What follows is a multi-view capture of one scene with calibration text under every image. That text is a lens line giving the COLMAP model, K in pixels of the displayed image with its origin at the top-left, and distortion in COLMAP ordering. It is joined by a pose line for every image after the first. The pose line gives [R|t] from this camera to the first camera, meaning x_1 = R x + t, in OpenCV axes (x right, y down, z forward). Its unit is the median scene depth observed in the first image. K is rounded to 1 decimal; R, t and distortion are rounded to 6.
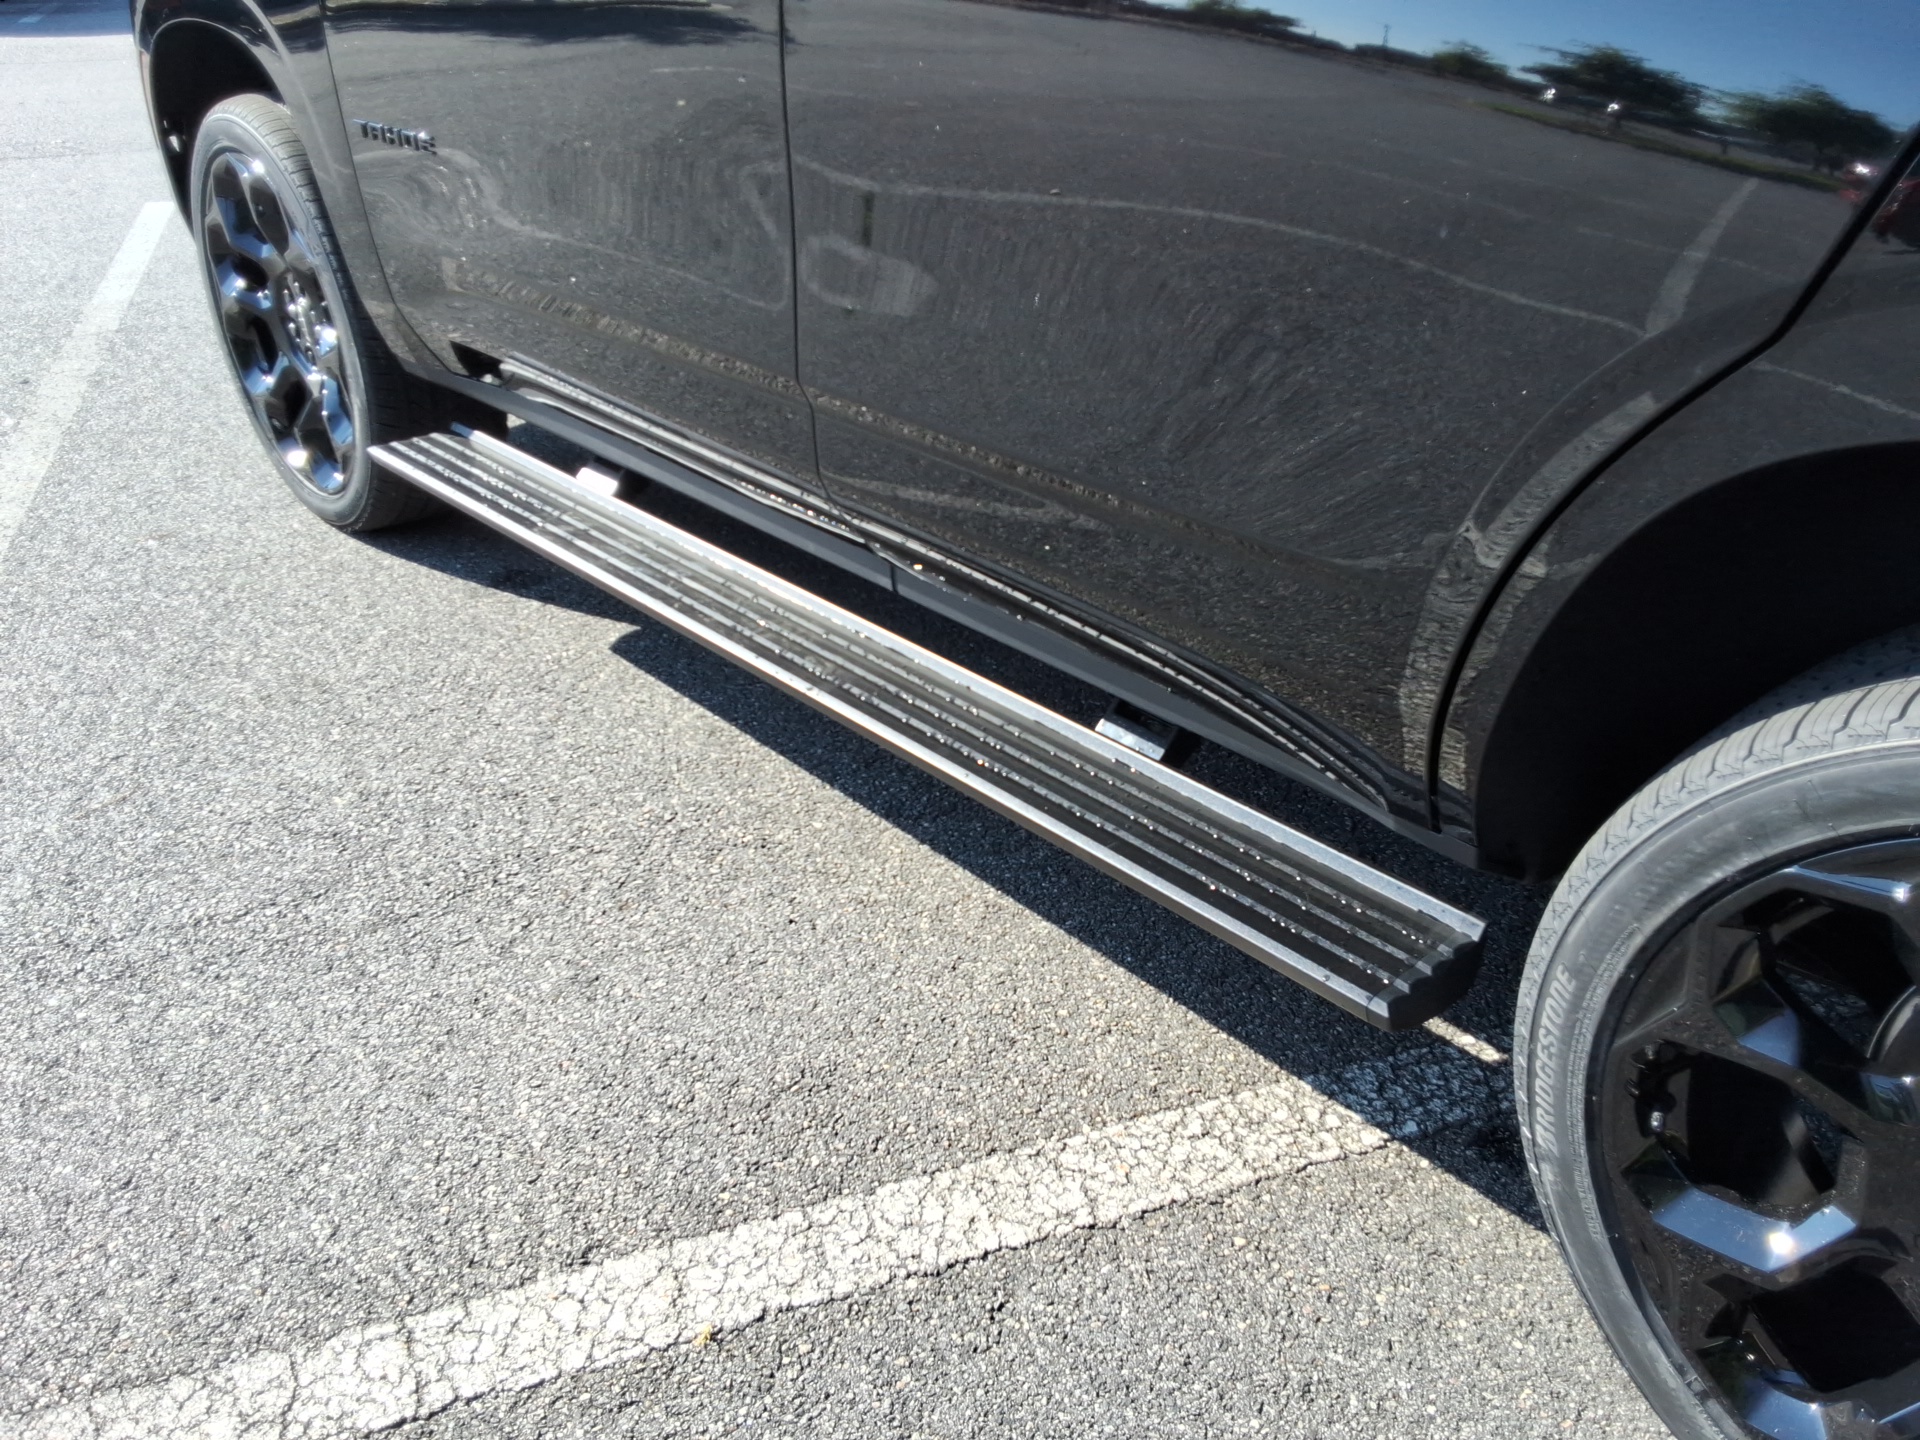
lens RADIAL K [[1529.6, 0, 986.7], [0, 1529.6, 703.4], [0, 0, 1]] dist [0.120707, -0.189235]
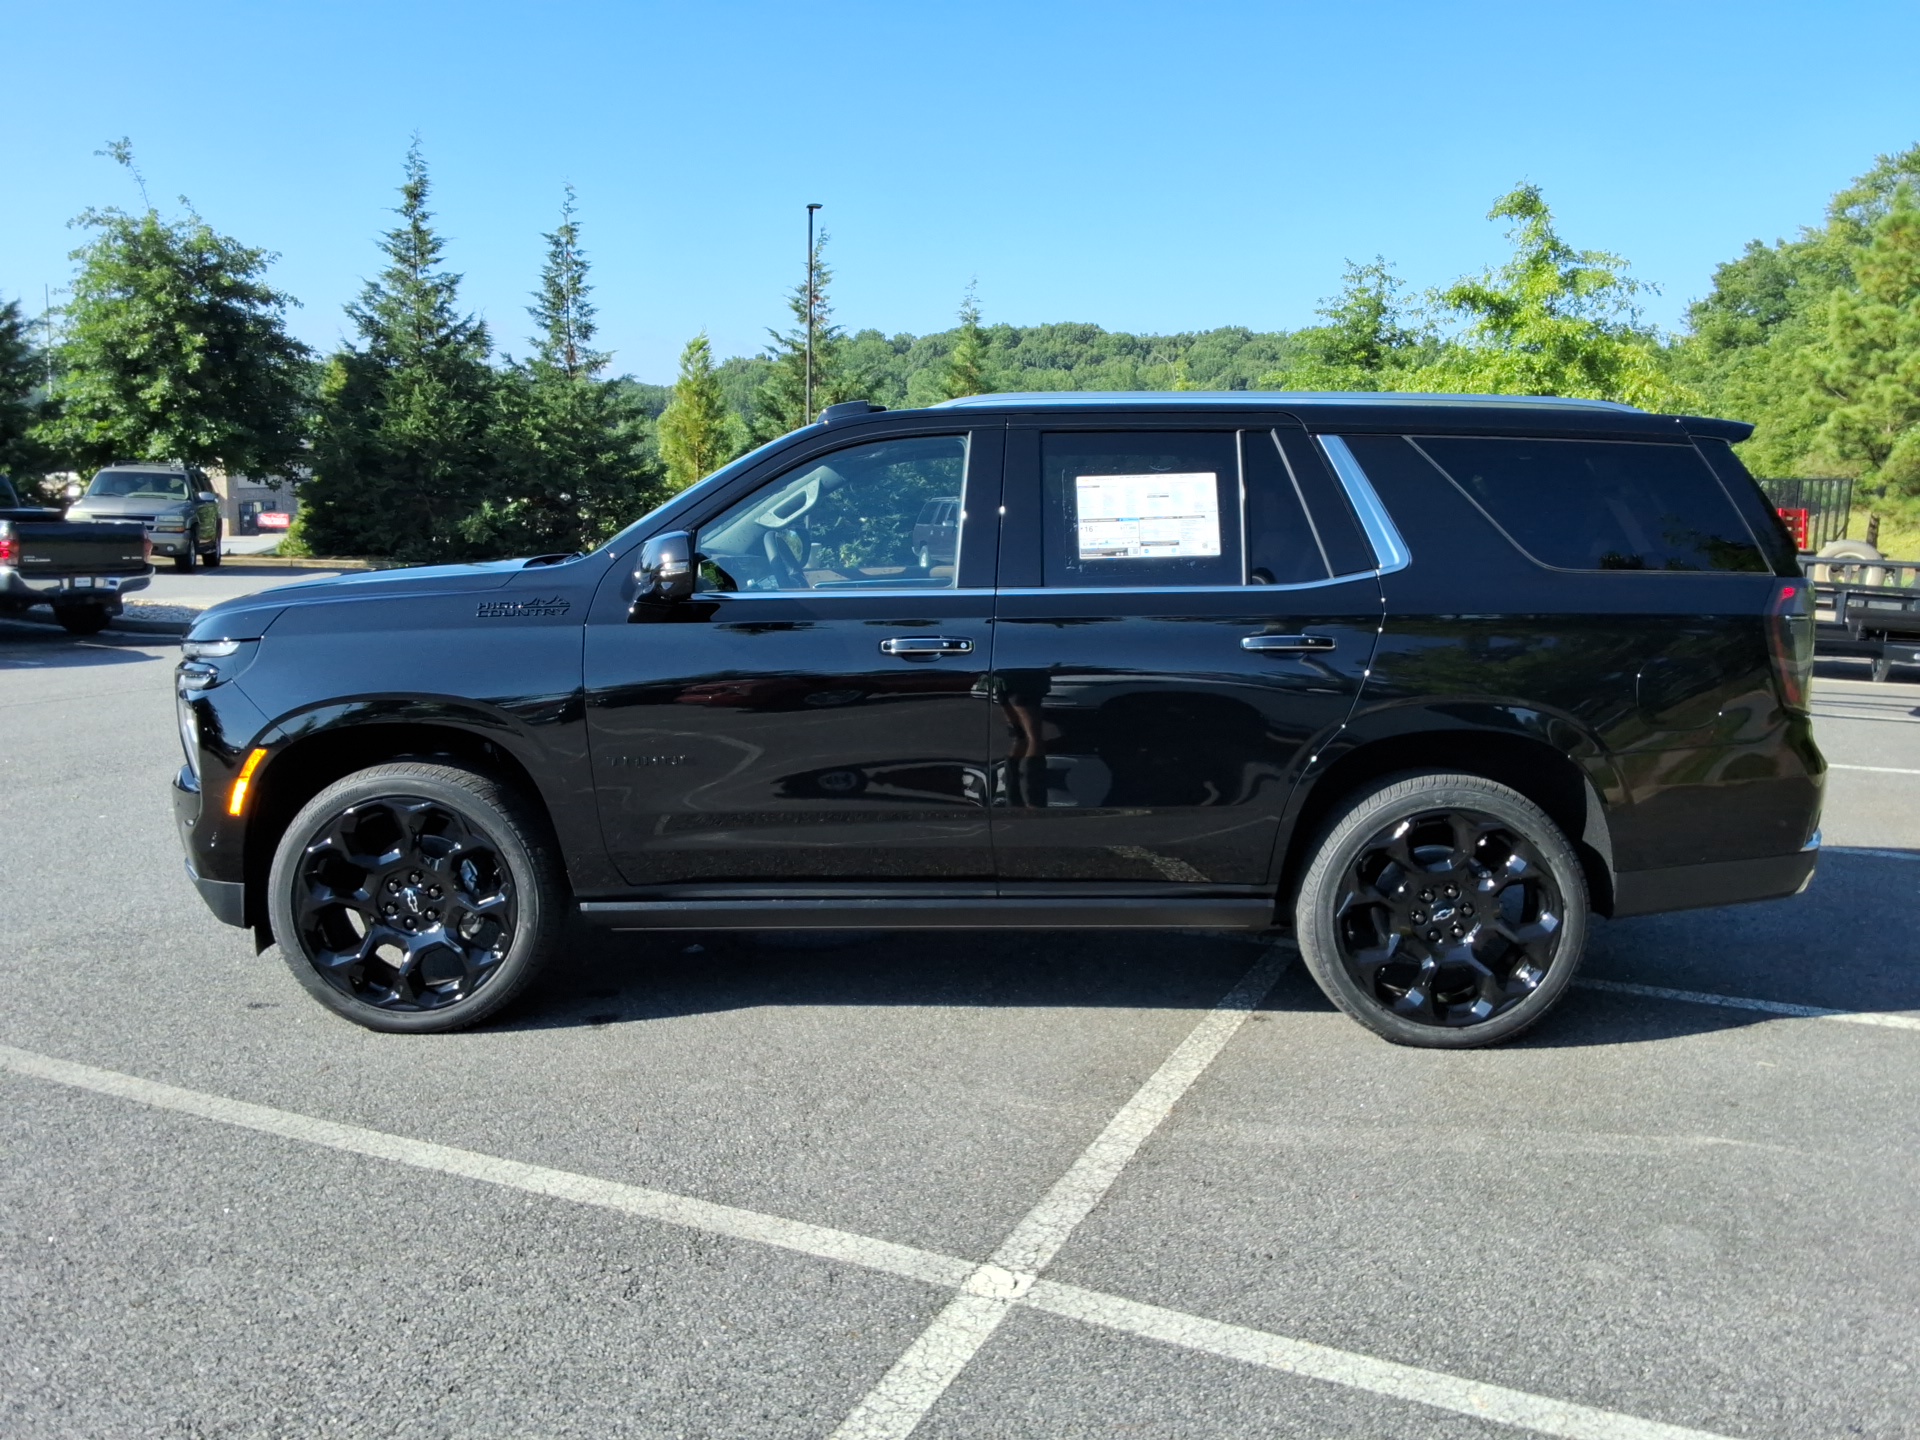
lens RADIAL K [[1521.1, 0, 982.0], [0, 1521.1, 710.6], [0, 0, 1]] dist [0.137985, -0.248105]
pose [[0.688497, -0.090648, 0.719552, -1.203772], [0.348042, 0.911741, -0.218161, 0.120503], [-0.636270, 0.400638, 0.659280, -0.463311]]
